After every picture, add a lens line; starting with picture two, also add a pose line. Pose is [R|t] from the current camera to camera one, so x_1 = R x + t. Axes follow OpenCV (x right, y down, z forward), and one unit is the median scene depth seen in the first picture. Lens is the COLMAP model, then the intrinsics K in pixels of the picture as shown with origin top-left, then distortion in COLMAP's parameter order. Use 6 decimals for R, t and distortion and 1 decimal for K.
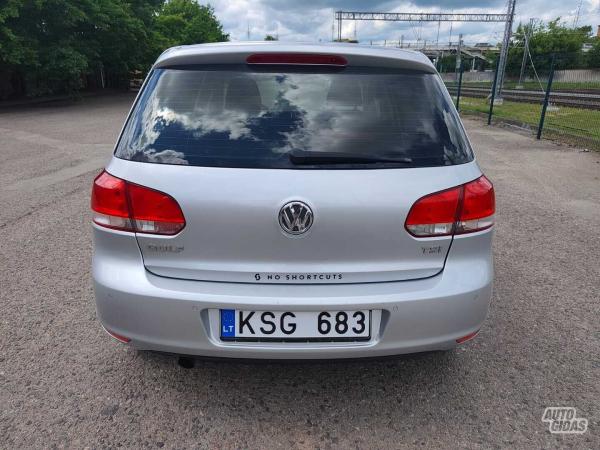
lens RADIAL K [[442.0, 0, 300.0], [0, 442.0, 225.0], [0, 0, 1]] dist [0.002666, -0.004293]
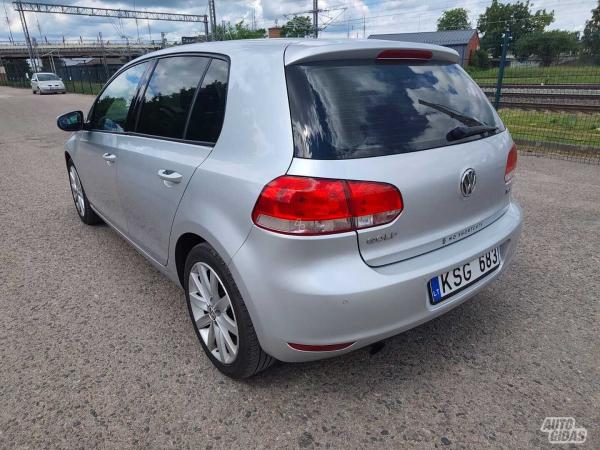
lens RADIAL K [[442.0, 0, 300.0], [0, 442.0, 225.0], [0, 0, 1]] dist [0.002666, -0.004293]
pose [[0.761593, -0.231048, 0.605470, -0.881430], [0.229002, 0.969959, 0.082086, -0.086664], [-0.606246, 0.076138, 0.791624, 0.250777]]
